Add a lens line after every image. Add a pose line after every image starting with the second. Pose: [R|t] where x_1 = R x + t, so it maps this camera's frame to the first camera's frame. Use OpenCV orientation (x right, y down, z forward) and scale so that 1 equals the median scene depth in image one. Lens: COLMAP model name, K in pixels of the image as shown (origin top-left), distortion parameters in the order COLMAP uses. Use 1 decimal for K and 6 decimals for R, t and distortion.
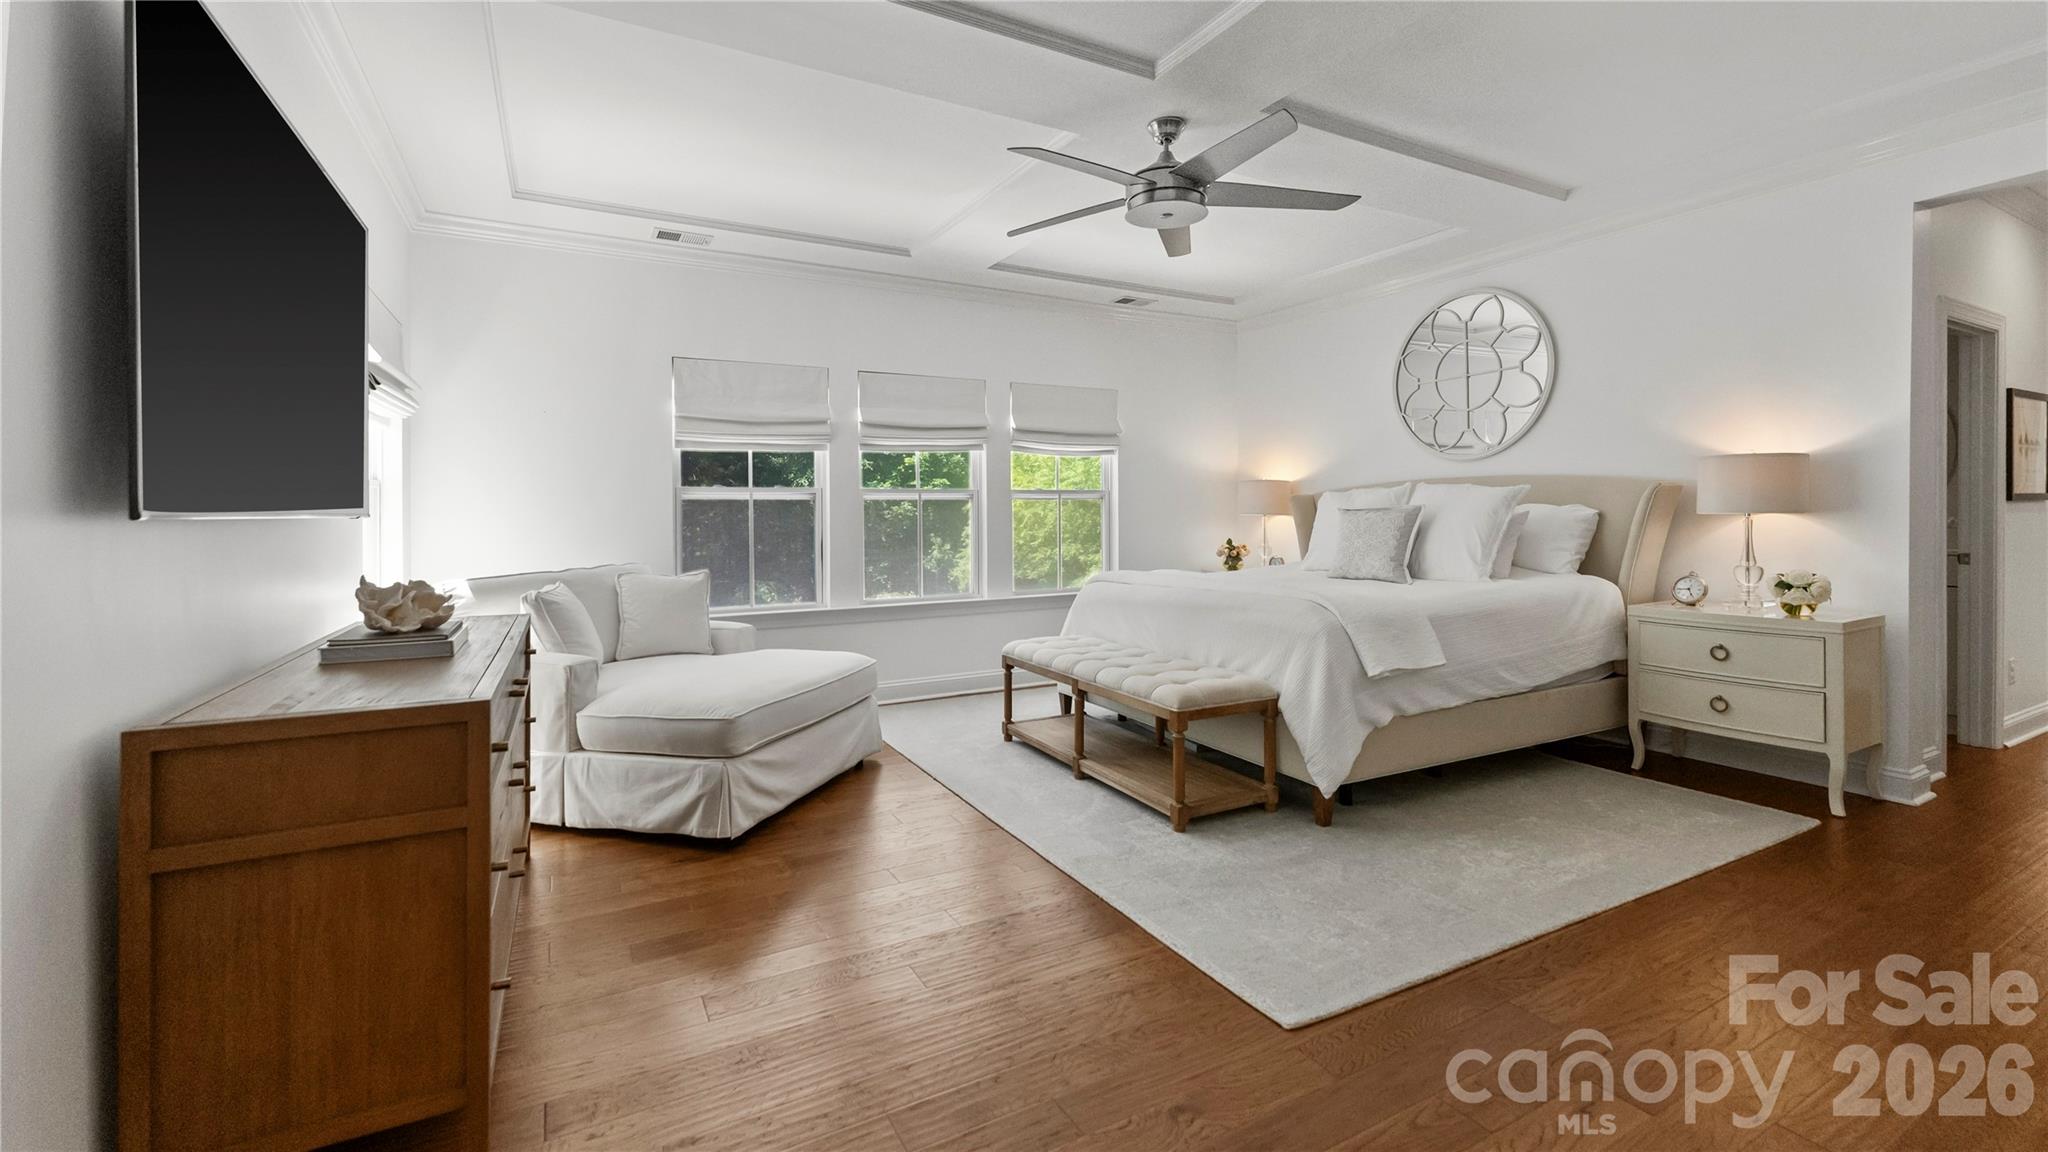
lens RADIAL K [[843.1, 0, 1028.7], [0, 843.1, 519.4], [0, 0, 1]] dist [-0.008201, -0.000642]
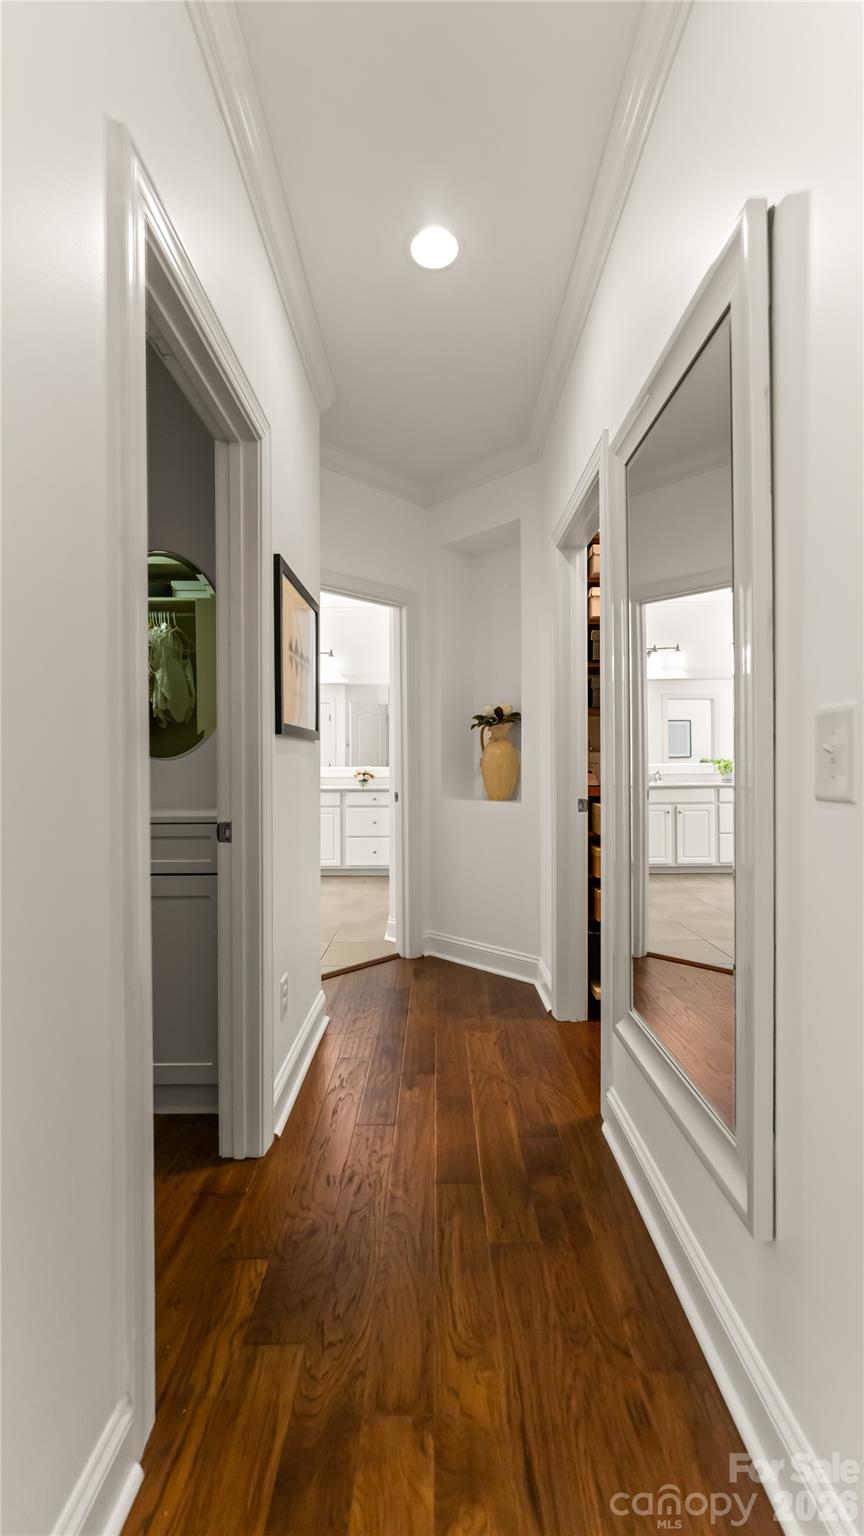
lens RADIAL K [[632.3, 0, 432.6], [0, 632.3, 767.1], [0, 0, 1]] dist [-0.008201, -0.000642]
pose [[0.462297, -0.000258, 0.886725, 0.802238], [0.005401, 0.999982, -0.002525, 0.004245], [-0.886709, 0.005956, 0.462290, 0.670763]]
